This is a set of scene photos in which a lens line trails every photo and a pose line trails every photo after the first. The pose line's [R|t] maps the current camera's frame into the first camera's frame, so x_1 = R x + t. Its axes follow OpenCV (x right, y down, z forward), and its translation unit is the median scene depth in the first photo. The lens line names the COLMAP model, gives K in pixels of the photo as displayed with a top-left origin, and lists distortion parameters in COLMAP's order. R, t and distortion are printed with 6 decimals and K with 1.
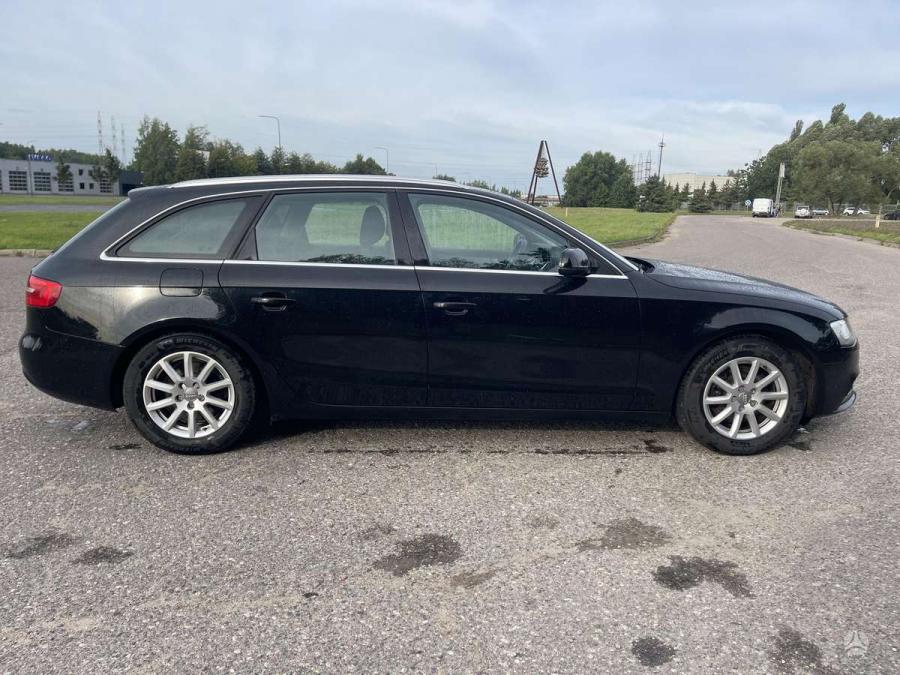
lens RADIAL K [[680.3, 0, 455.2], [0, 680.3, 335.6], [0, 0, 1]] dist [0.081745, -0.108595]
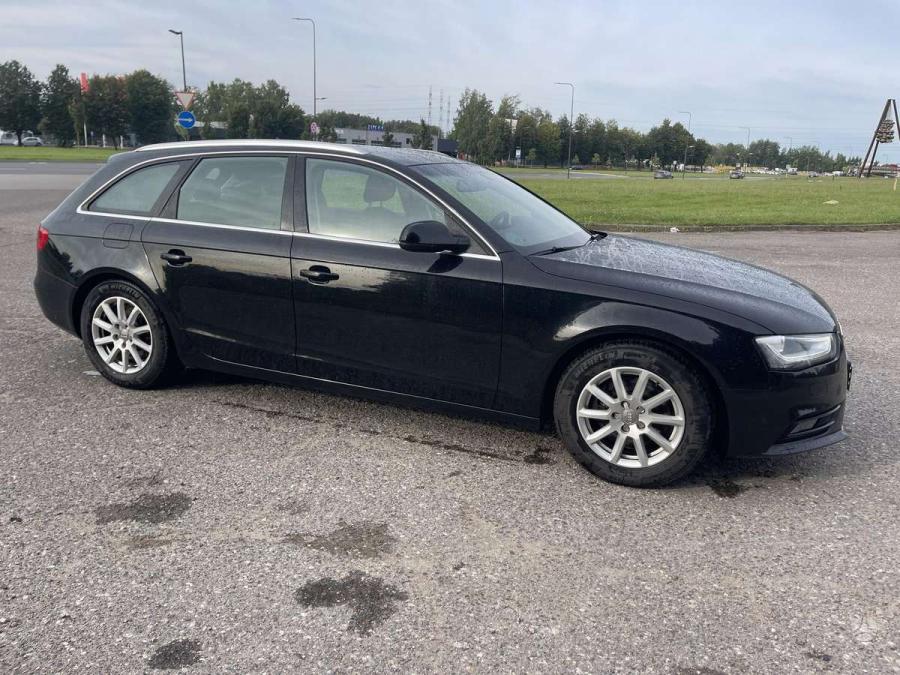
lens RADIAL K [[680.3, 0, 454.5], [0, 680.3, 329.5], [0, 0, 1]] dist [0.081745, -0.108595]
pose [[0.908132, 0.110154, -0.403933, 0.549354], [-0.095096, 0.993822, 0.057222, -0.038912], [0.407741, -0.013552, 0.912997, 0.177203]]
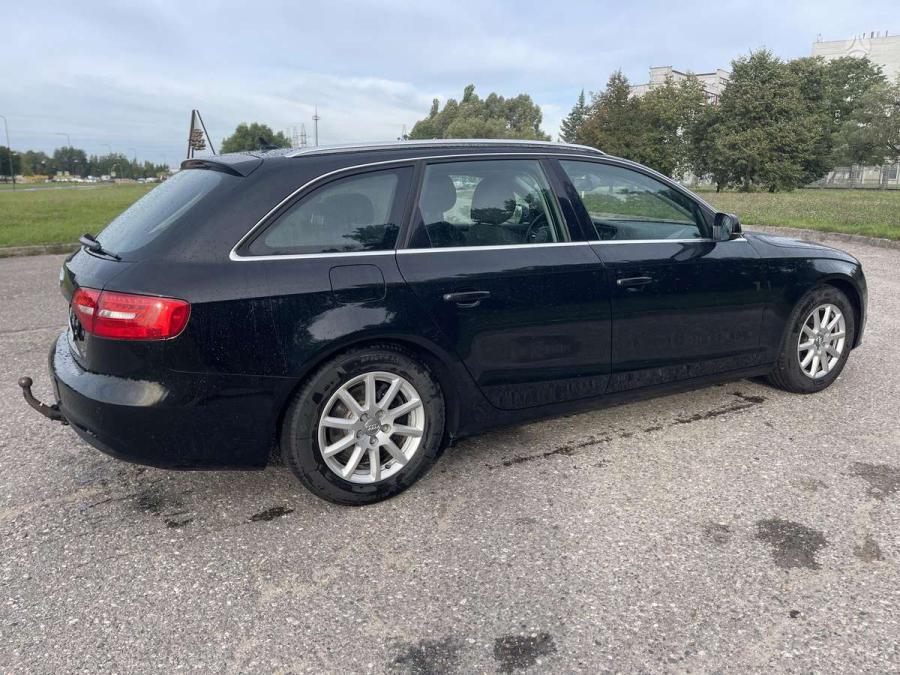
lens RADIAL K [[680.3, 0, 452.1], [0, 680.3, 343.7], [0, 0, 1]] dist [0.081745, -0.108595]
pose [[0.887049, -0.129167, 0.443238, -0.612011], [0.108274, 0.991492, 0.072251, -0.050889], [-0.448800, -0.016099, 0.893487, 0.264058]]
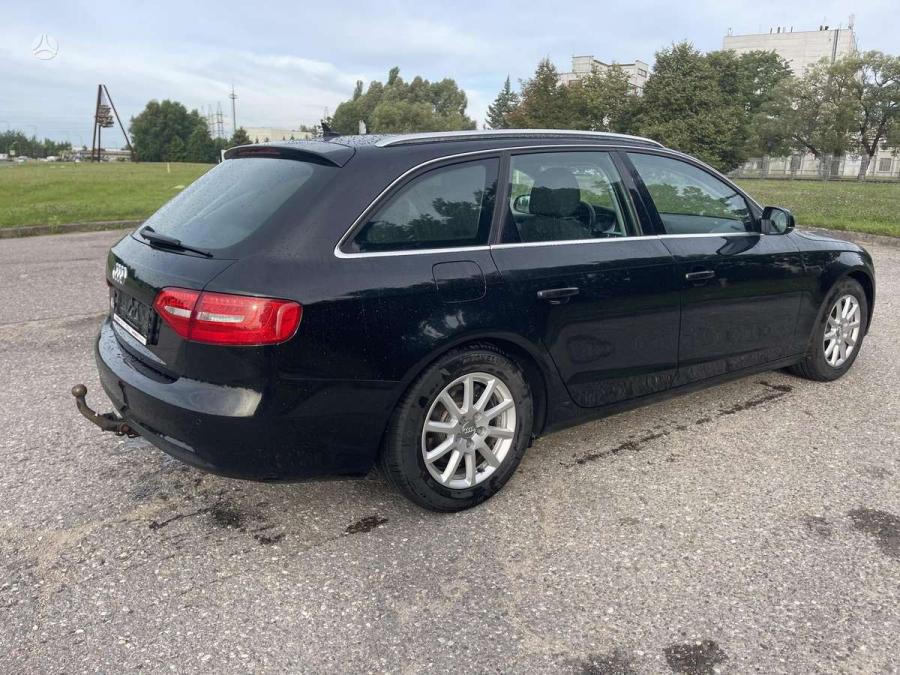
lens RADIAL K [[680.3, 0, 455.7], [0, 680.3, 344.1], [0, 0, 1]] dist [0.081745, -0.108595]
pose [[0.829115, -0.150850, 0.538342, -0.753065], [0.110831, 0.988149, 0.106198, -0.082801], [-0.547982, -0.028386, 0.836008, 0.379387]]
